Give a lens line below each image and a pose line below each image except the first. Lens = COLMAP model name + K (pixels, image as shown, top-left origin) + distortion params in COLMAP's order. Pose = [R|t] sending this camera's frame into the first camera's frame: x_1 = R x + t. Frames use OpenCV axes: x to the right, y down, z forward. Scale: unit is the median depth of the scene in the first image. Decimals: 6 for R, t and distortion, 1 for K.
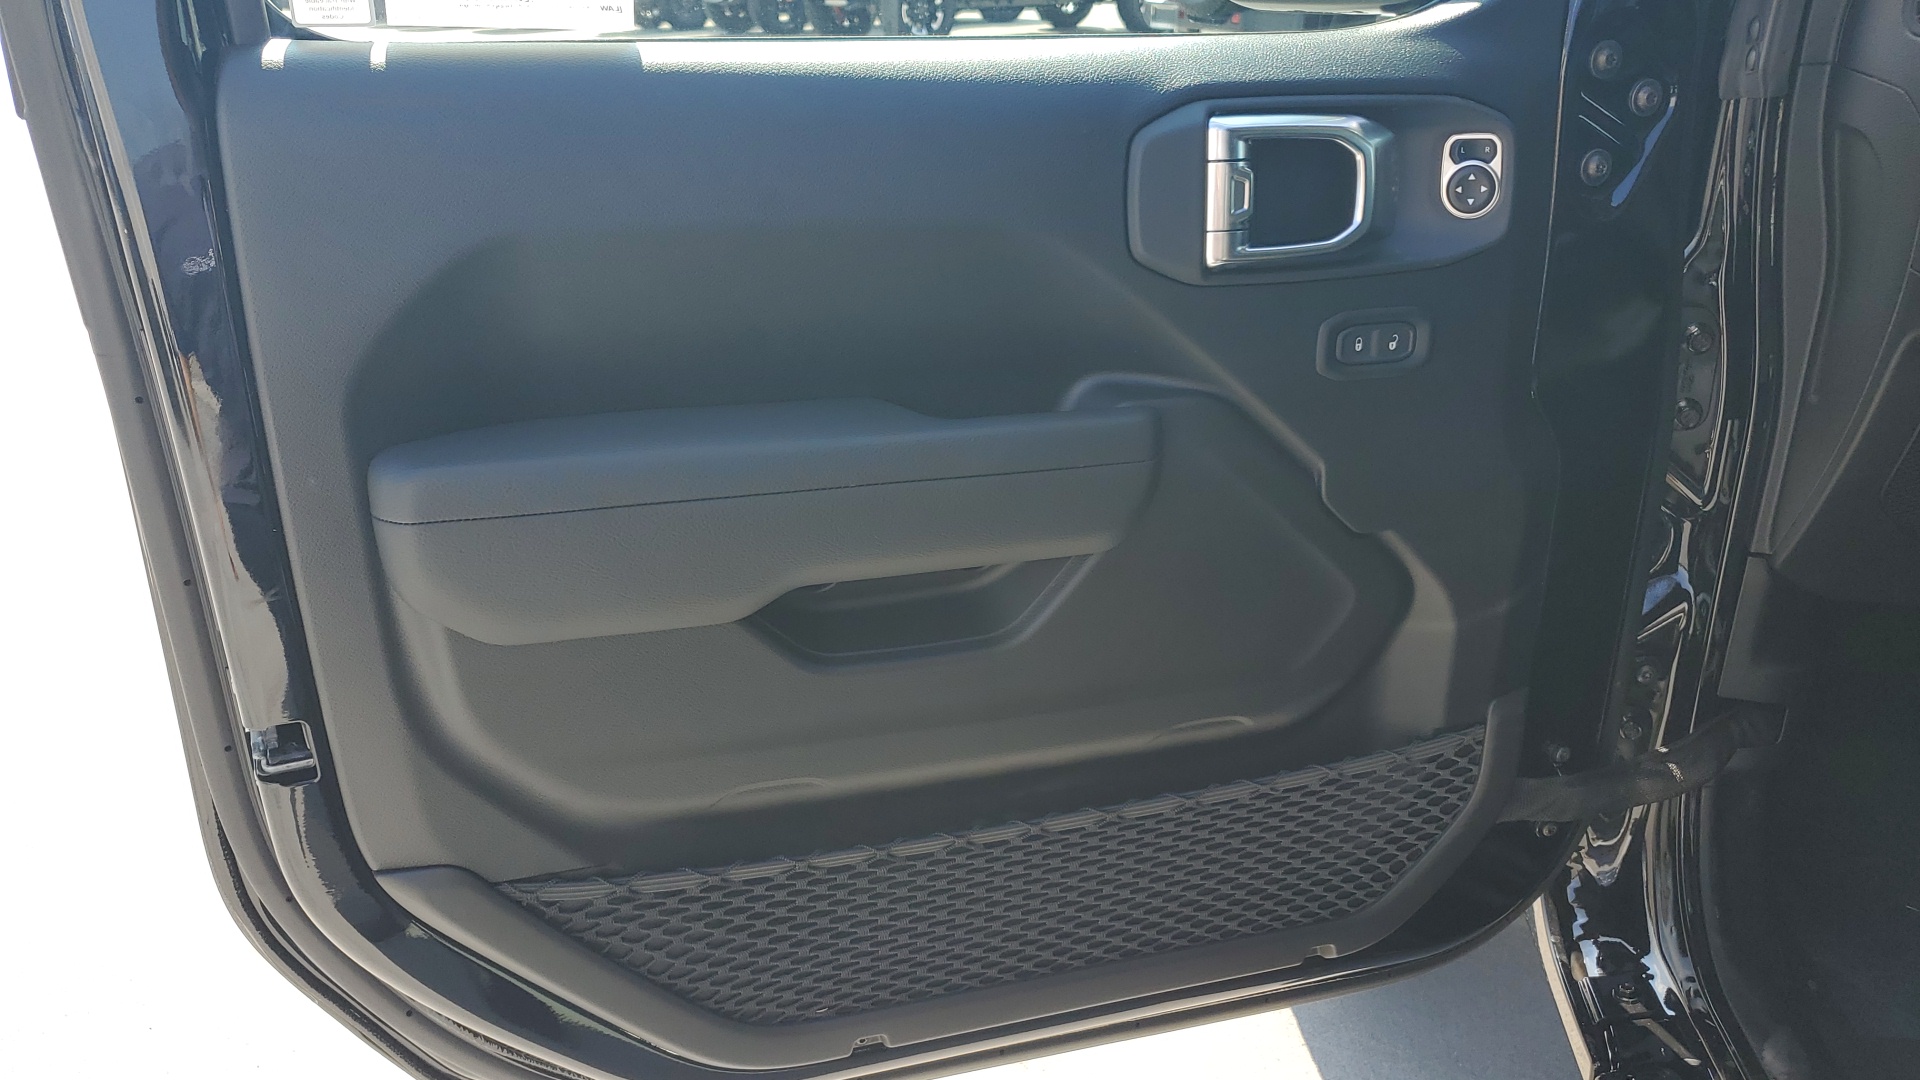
lens RADIAL K [[1479.8, 0, 960.0], [0, 1479.8, 540.0], [0, 0, 1]] dist [0.002700, 0.003081]
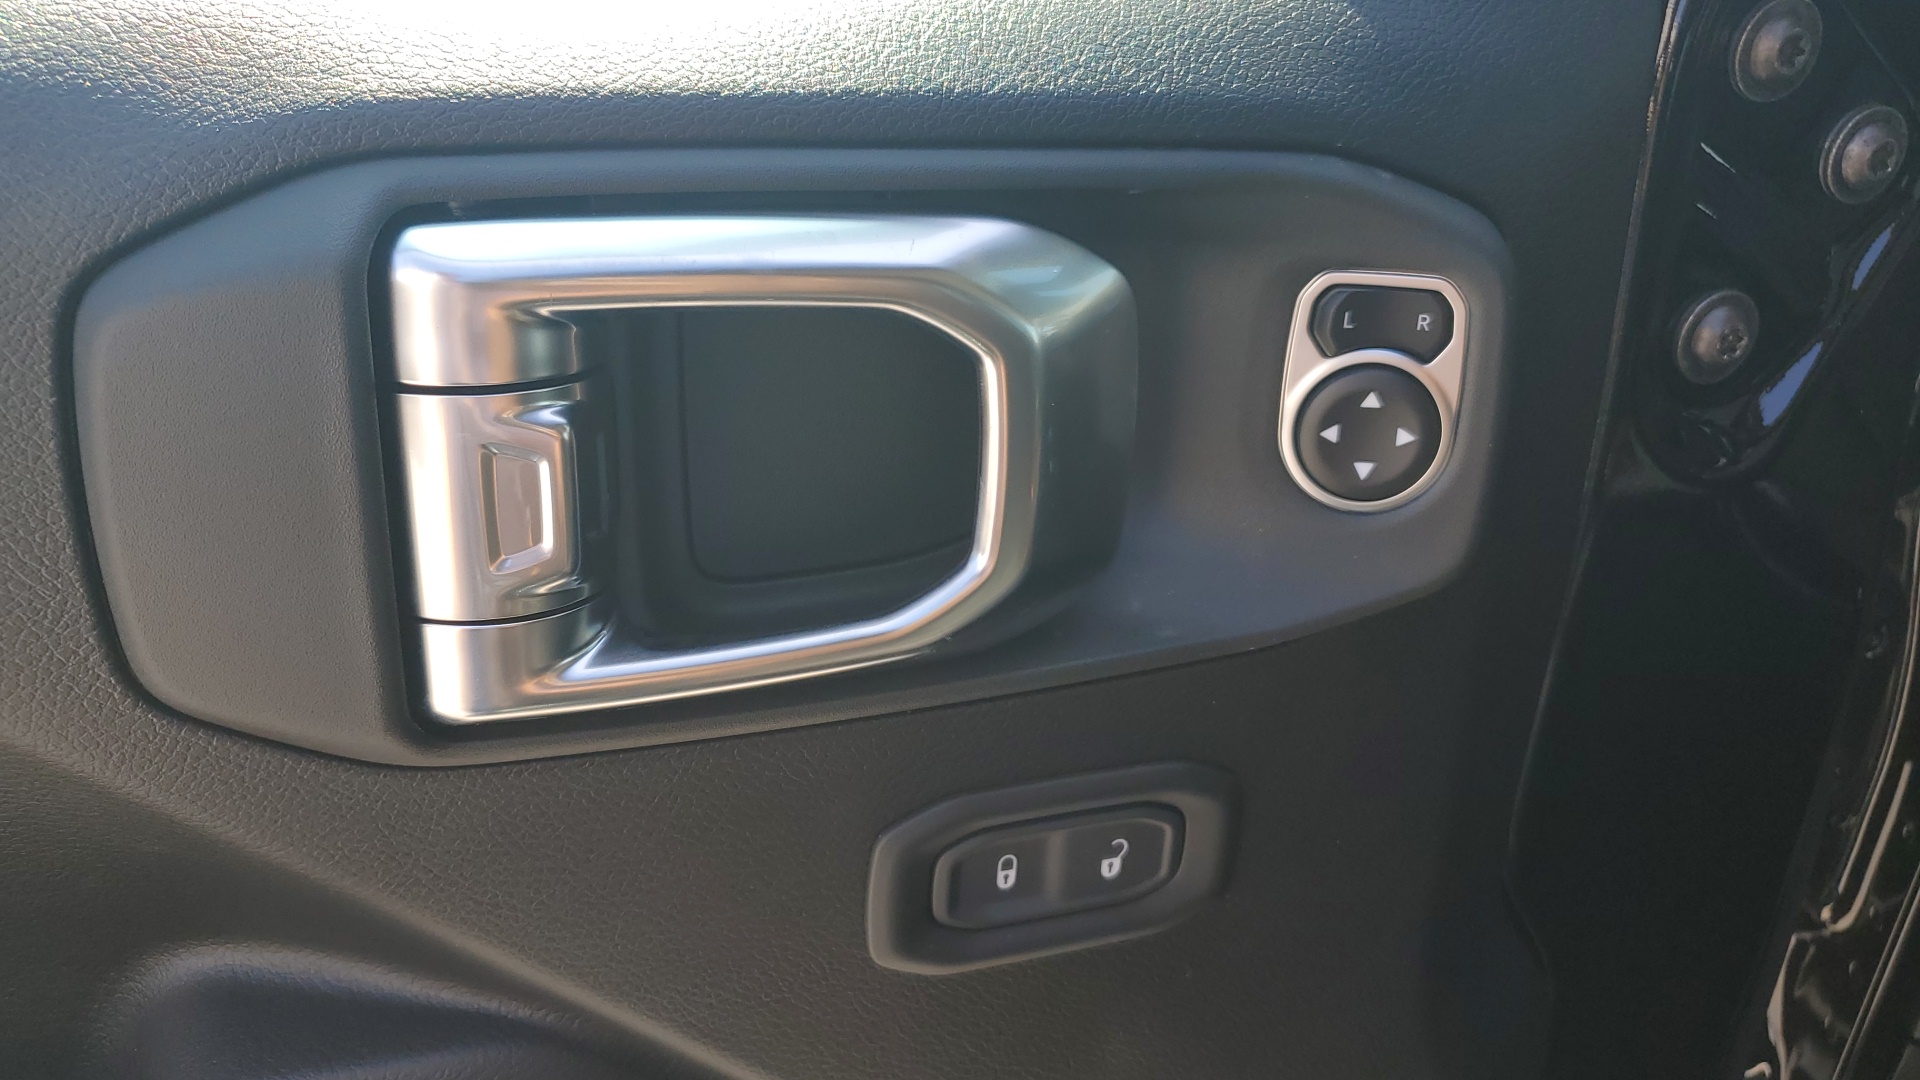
lens RADIAL K [[1479.8, 0, 960.0], [0, 1479.8, 540.0], [0, 0, 1]] dist [0.002700, 0.003081]
pose [[0.998511, 0.052303, 0.015496, 0.249811], [-0.053353, 0.995552, 0.077645, -0.235099], [-0.011366, -0.078356, 0.996861, 0.666632]]
